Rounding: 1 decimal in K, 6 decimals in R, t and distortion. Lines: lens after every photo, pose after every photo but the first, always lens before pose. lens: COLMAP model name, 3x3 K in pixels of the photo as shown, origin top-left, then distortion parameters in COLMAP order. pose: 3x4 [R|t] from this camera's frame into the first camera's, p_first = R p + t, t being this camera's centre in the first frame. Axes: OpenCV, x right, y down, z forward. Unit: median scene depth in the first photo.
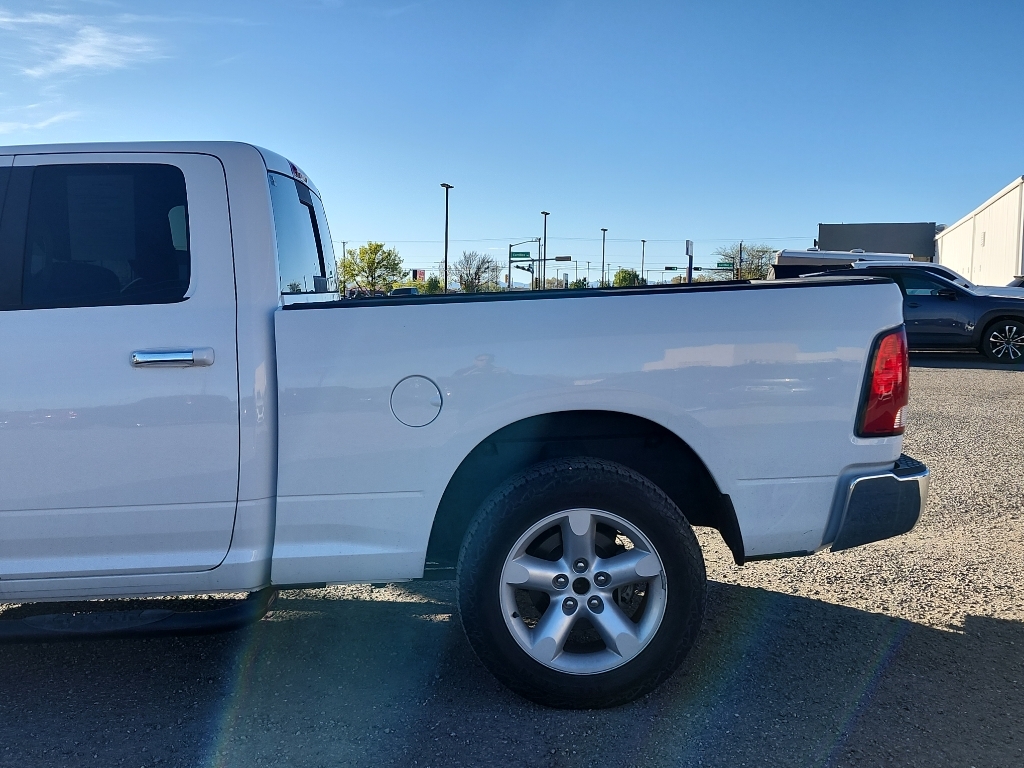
lens RADIAL K [[1068.4, 0, 508.4], [0, 1068.4, 389.1], [0, 0, 1]] dist [0.070293, 0.000000]
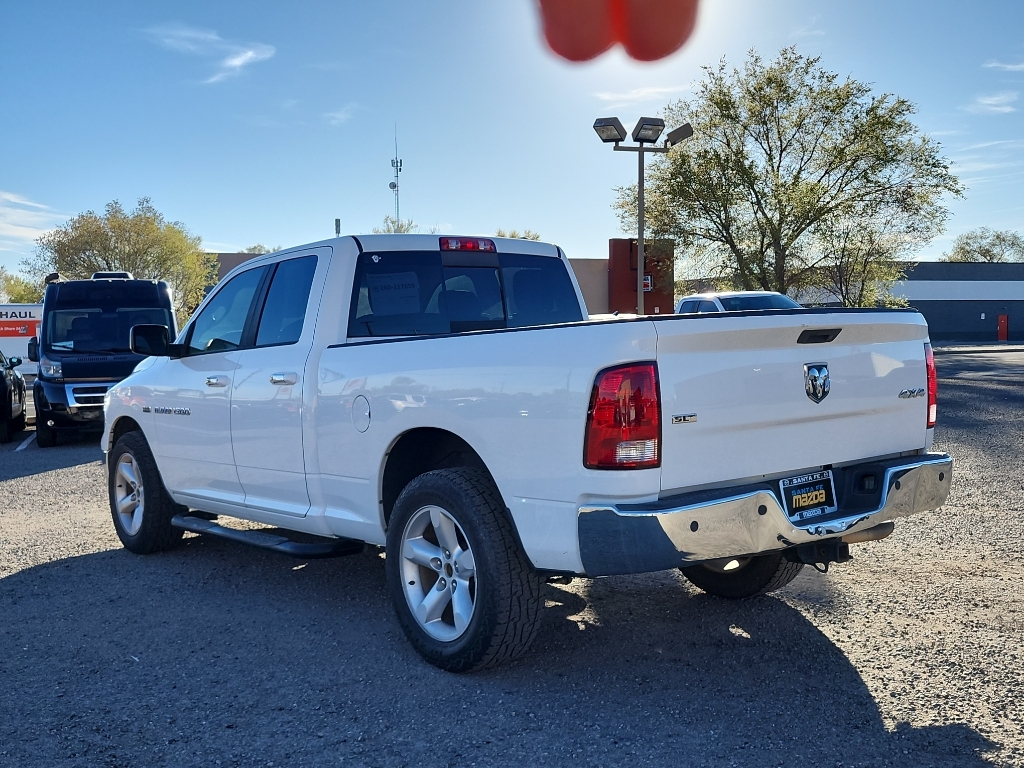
lens RADIAL K [[1068.4, 0, 503.0], [0, 1068.4, 378.6], [0, 0, 1]] dist [0.070293, 0.000000]
pose [[0.606369, 0.023100, -0.794848, 0.153928], [-0.053005, 0.998529, -0.011418, -0.003699], [0.793415, 0.049054, 0.606702, 0.040932]]
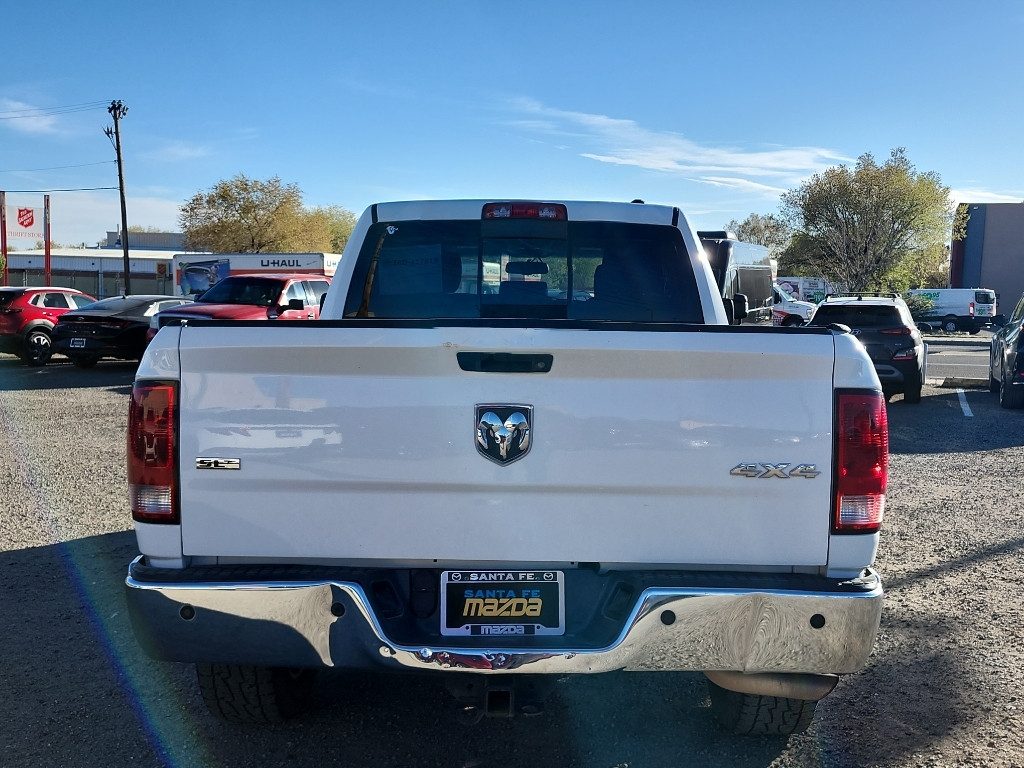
lens RADIAL K [[1068.4, 0, 522.6], [0, 1068.4, 390.4], [0, 0, 1]] dist [0.070293, 0.000000]
pose [[-0.037338, 0.097147, -0.994569, 0.157024], [-0.110448, 0.988765, 0.100726, -0.021919], [0.993180, 0.113609, -0.026189, 0.177456]]
